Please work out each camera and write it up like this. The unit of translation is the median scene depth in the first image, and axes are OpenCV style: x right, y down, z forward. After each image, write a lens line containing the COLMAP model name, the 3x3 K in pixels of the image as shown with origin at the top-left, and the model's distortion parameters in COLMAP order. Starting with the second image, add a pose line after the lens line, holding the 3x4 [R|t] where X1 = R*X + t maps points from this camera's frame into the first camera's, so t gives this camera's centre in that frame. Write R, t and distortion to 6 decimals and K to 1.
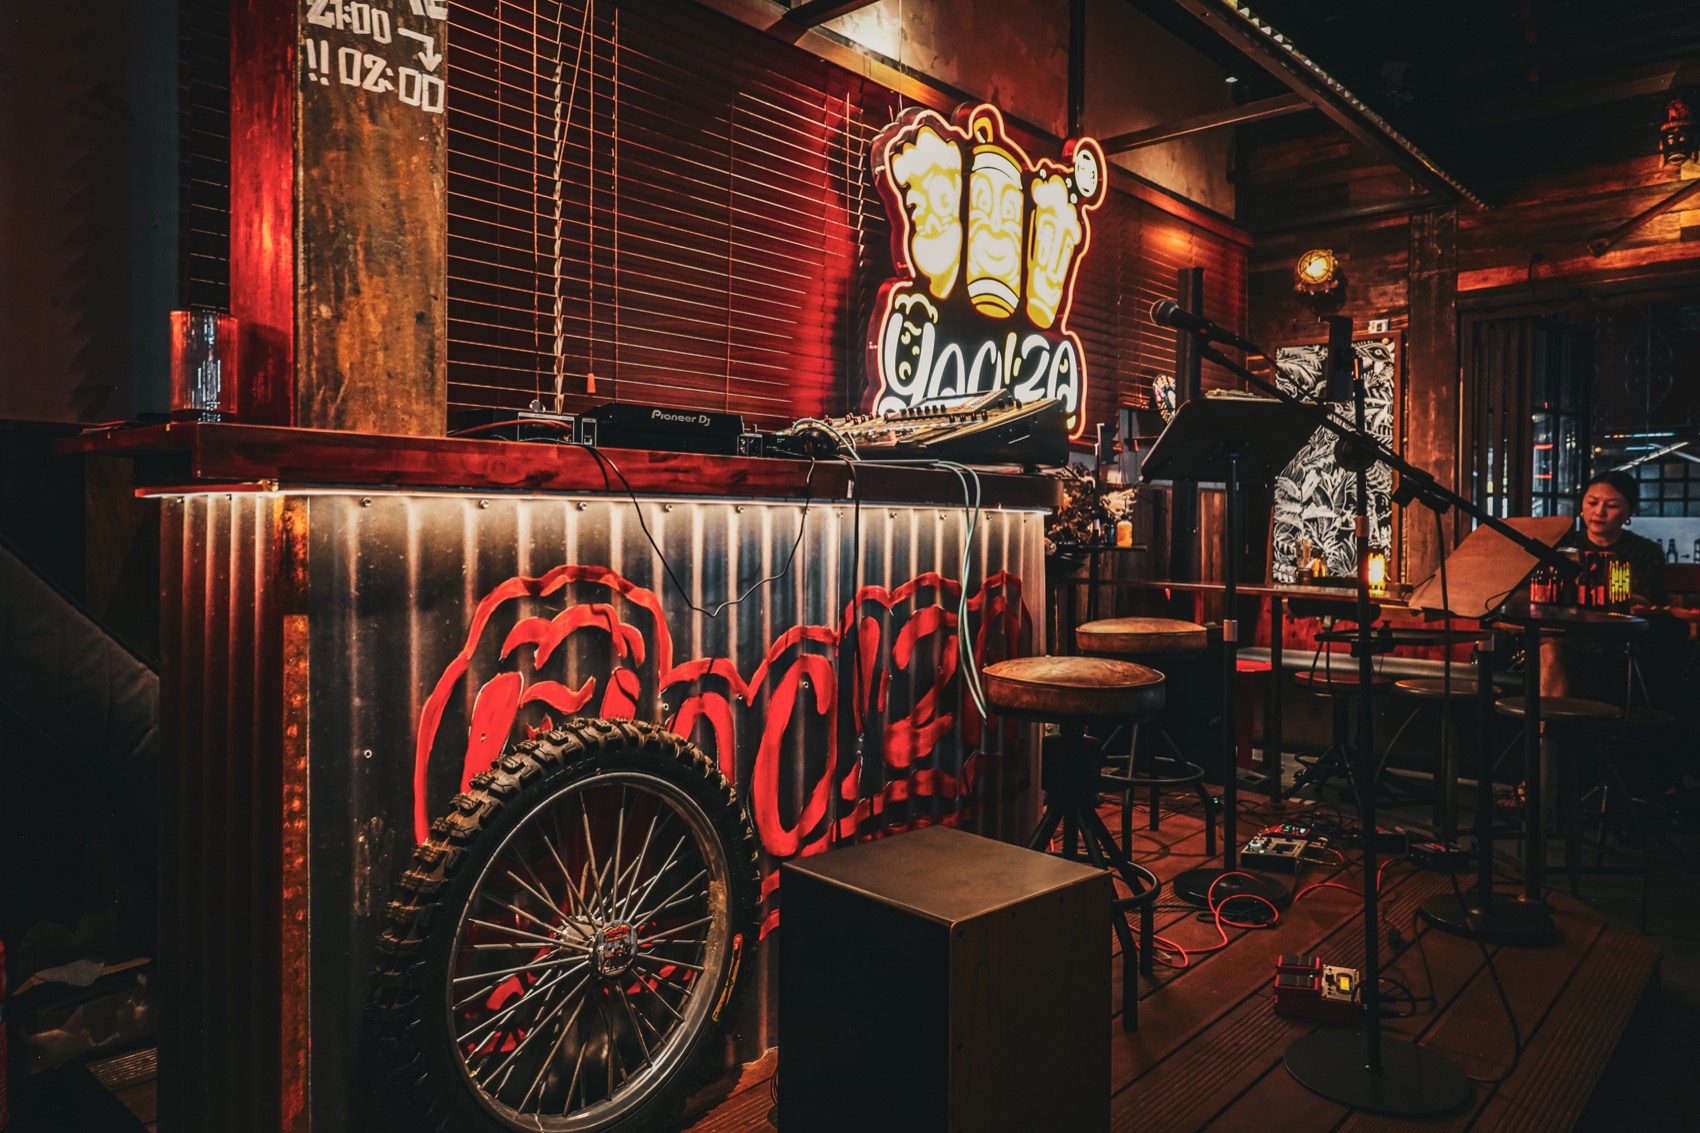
lens RADIAL K [[1145.3, 0, 852.6], [0, 1145.3, 540.0], [0, 0, 1]] dist [0.000770, 0.001045]
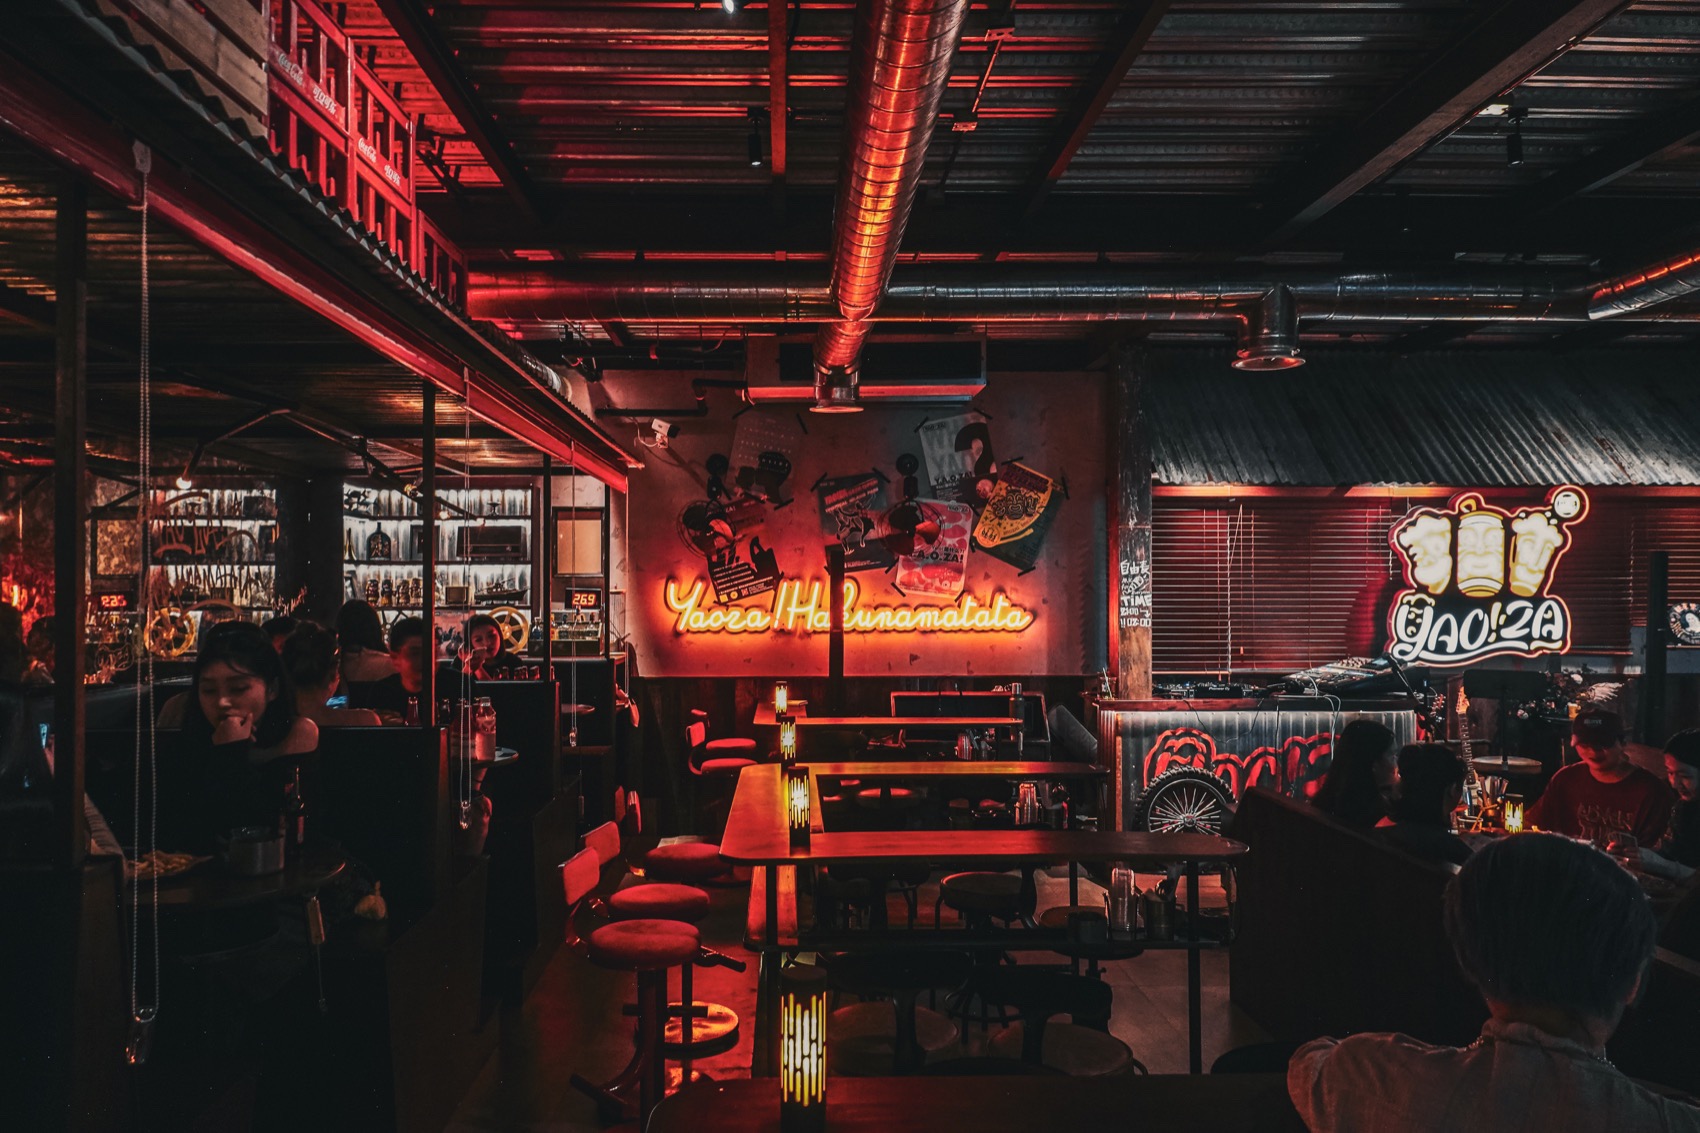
lens RADIAL K [[1168.3, 0, 839.1], [0, 1168.3, 574.7], [0, 0, 1]] dist [0.009598, 0.003517]
pose [[0.683599, -0.010332, -0.729784, 0.806866], [-0.006938, 0.999763, -0.020652, -0.176202], [0.729824, 0.019181, 0.683365, -1.133257]]
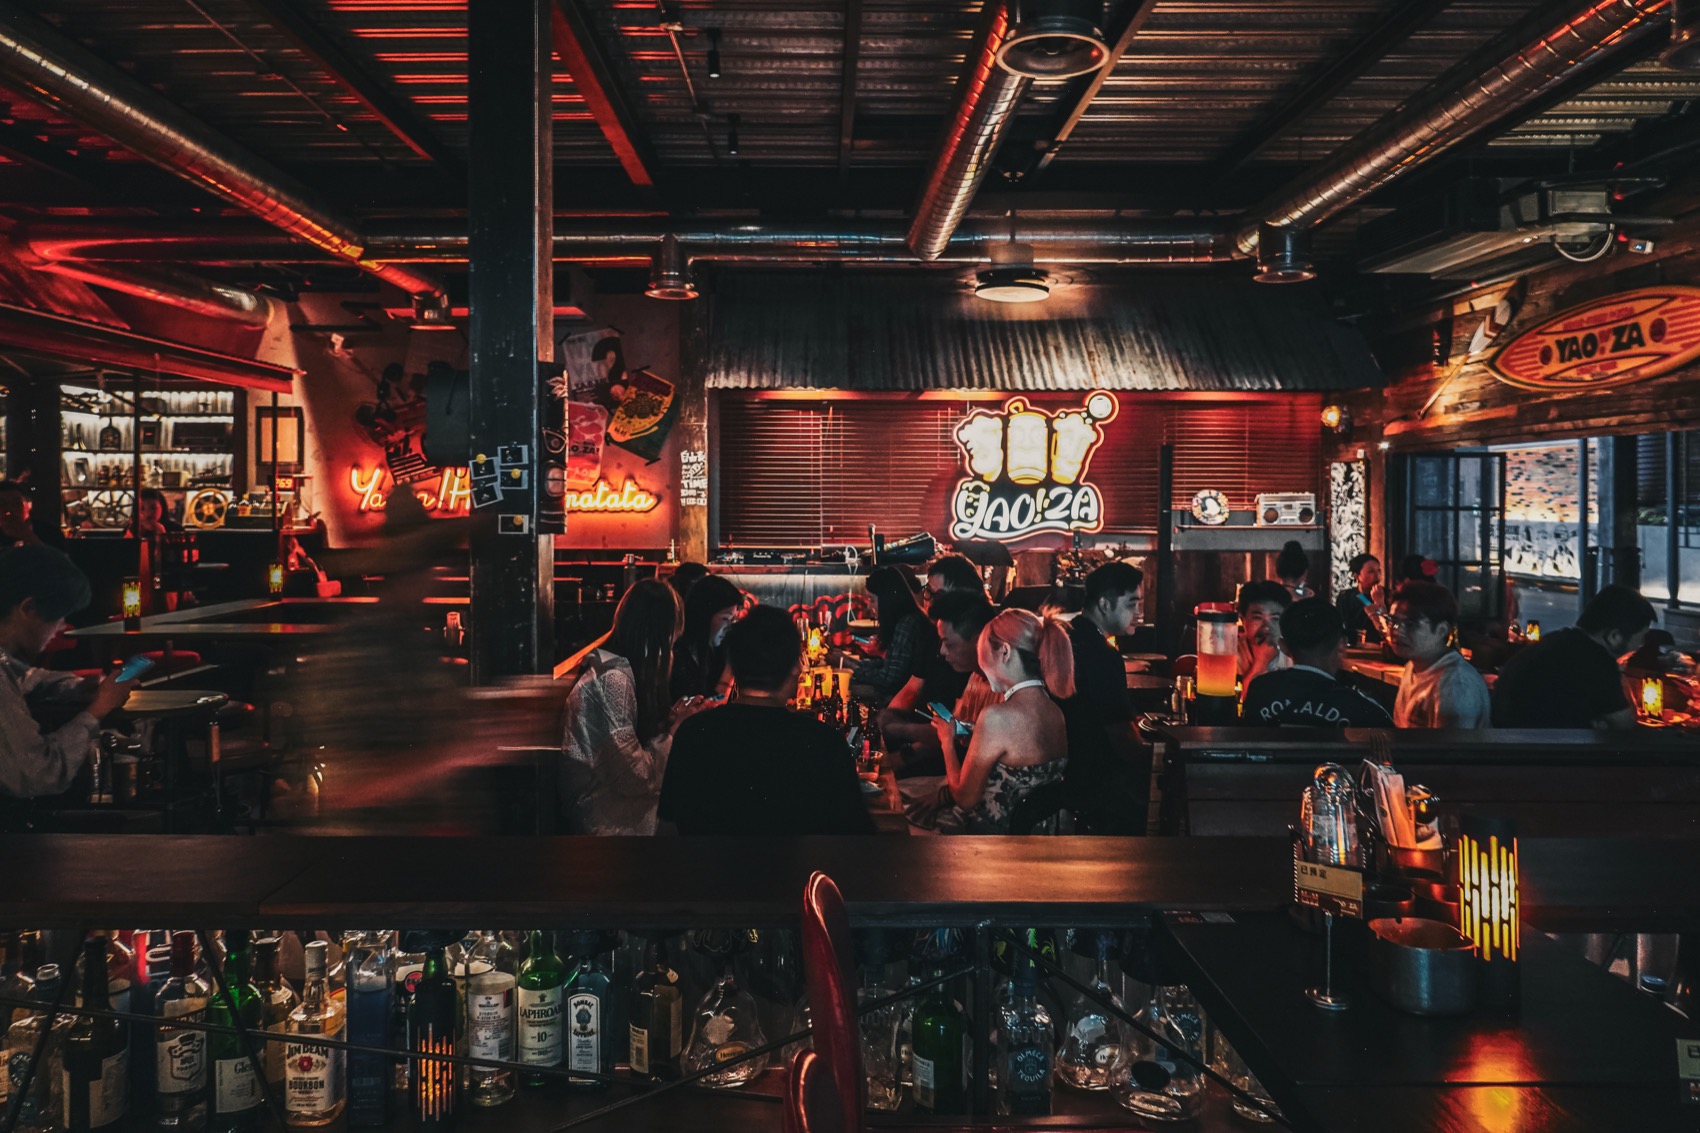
lens RADIAL K [[1169.4, 0, 845.3], [0, 1169.4, 463.2], [0, 0, 1]] dist [-0.005514, -0.001323]
pose [[0.664158, -0.022033, -0.747268, 1.596366], [-0.011287, 0.999156, -0.039492, -0.133198], [0.747507, 0.034663, 0.663349, -0.829216]]
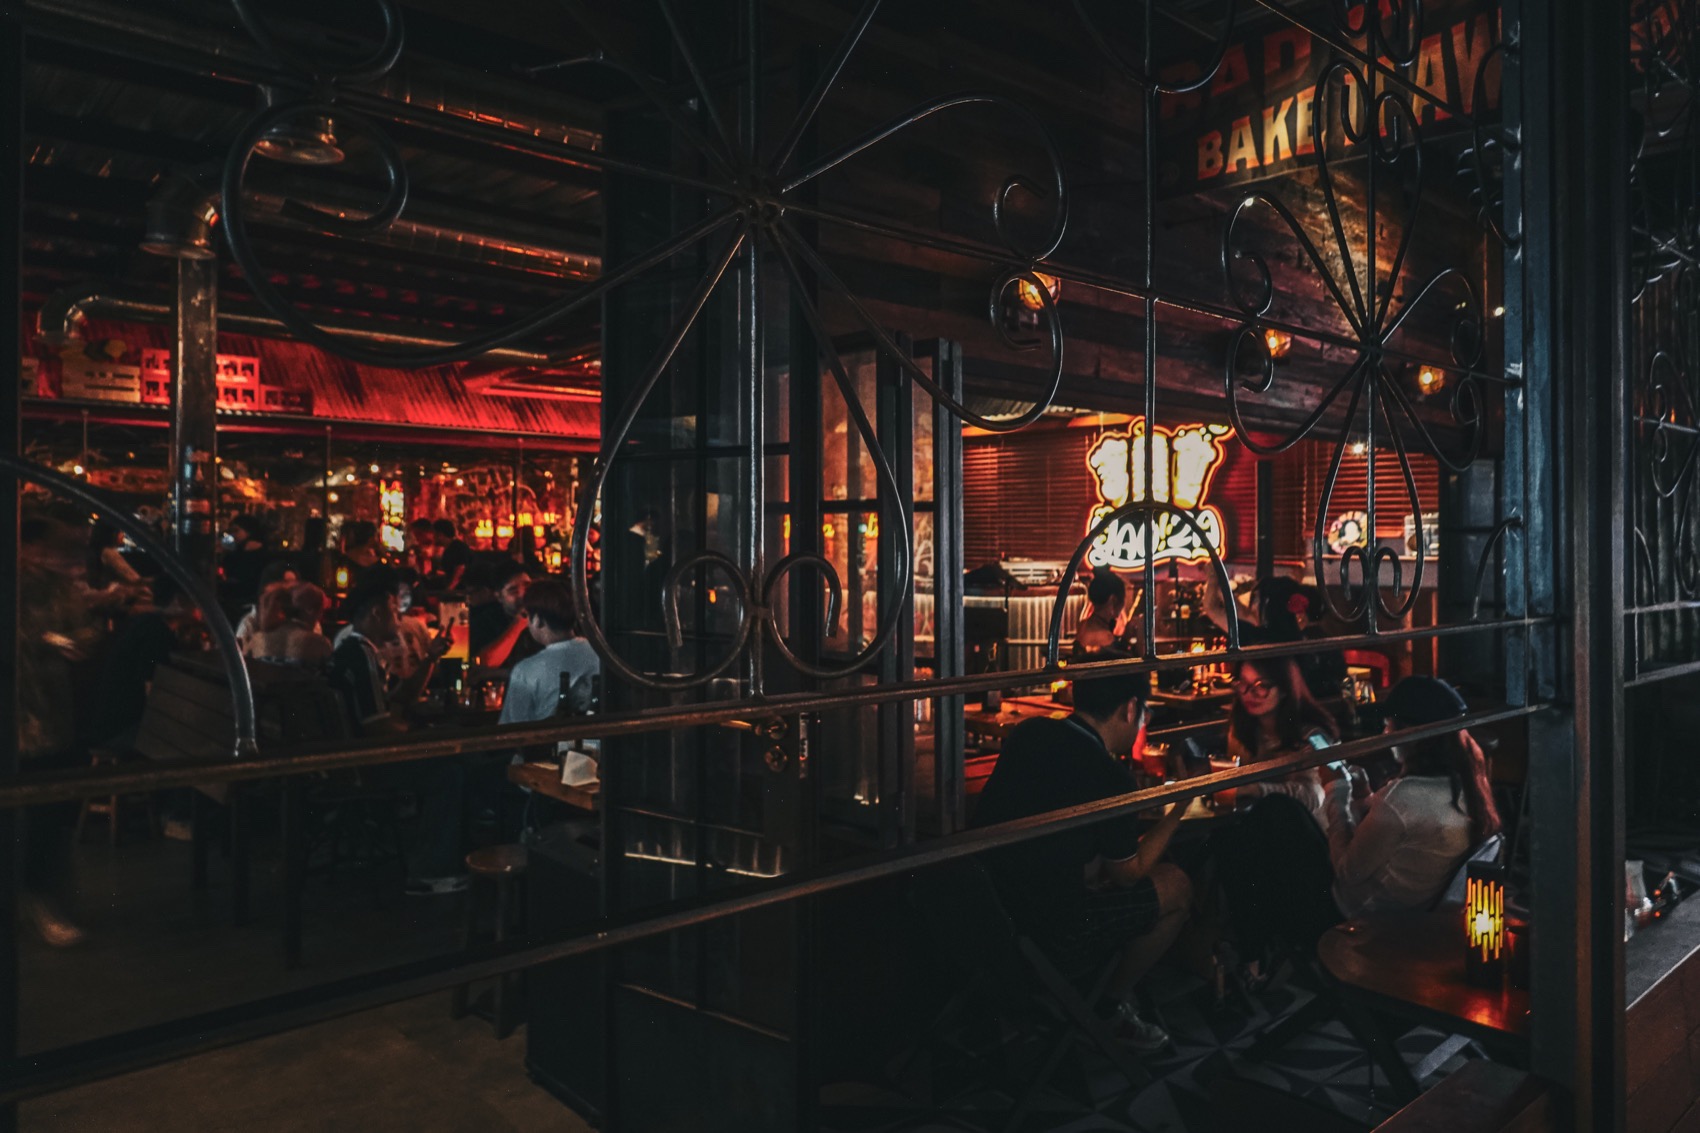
lens RADIAL K [[1145.3, 0, 852.6], [0, 1145.3, 540.0], [0, 0, 1]] dist [0.000770, 0.001045]
pose [[-0.131041, -0.000813, -0.991377, 2.279291], [-0.016515, 0.999863, 0.001363, -0.124010], [0.991239, 0.016551, -0.131036, 0.694130]]
